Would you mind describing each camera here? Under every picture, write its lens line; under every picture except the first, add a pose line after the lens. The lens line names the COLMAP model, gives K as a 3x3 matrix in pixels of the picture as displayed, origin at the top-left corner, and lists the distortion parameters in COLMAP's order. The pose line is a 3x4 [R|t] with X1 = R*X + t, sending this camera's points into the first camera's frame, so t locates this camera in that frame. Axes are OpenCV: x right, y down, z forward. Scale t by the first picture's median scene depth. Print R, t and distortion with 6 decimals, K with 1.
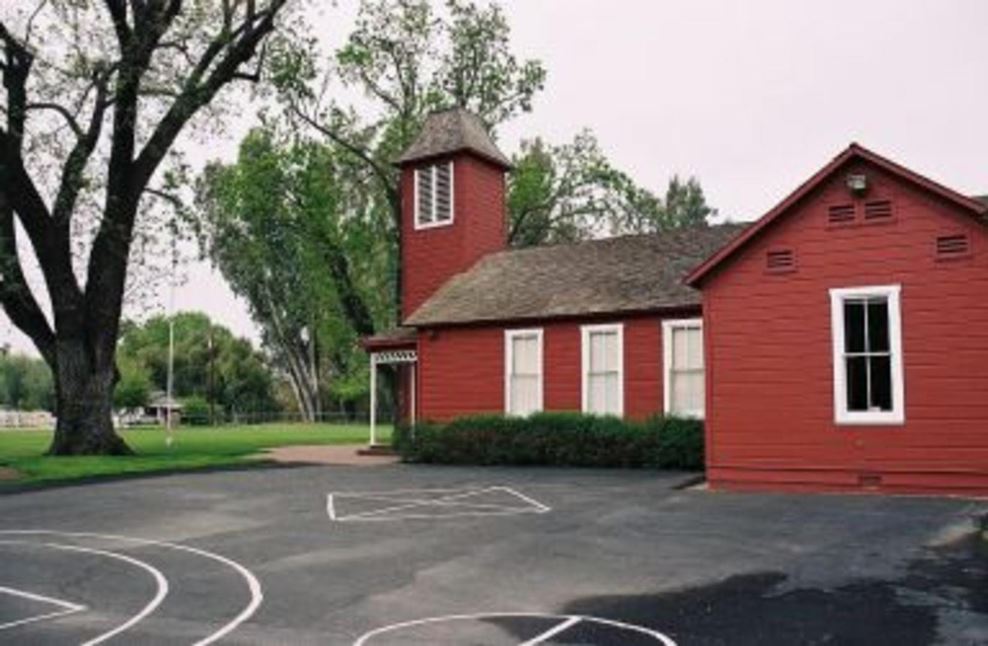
lens RADIAL K [[817.9, 0, 495.3], [0, 817.9, 326.2], [0, 0, 1]] dist [-0.125055, -0.008037]
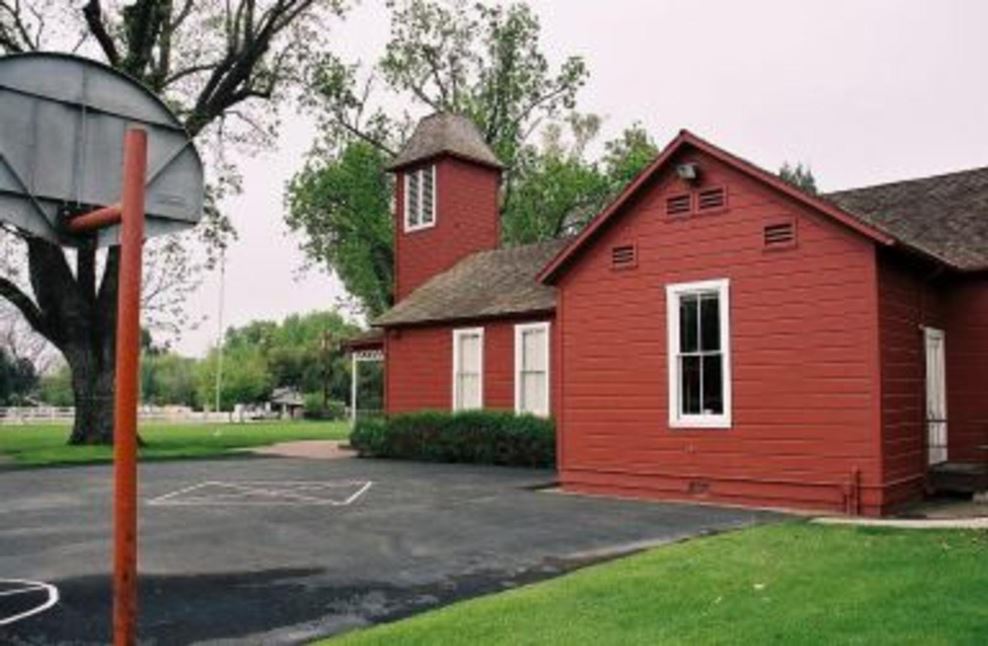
lens RADIAL K [[817.9, 0, 493.8], [0, 817.9, 321.1], [0, 0, 1]] dist [-0.125055, -0.008037]
pose [[0.982301, -0.011161, -0.186977, 0.238682], [0.010792, 0.999937, -0.002988, -0.001611], [0.186999, 0.000918, 0.982360, 0.007694]]
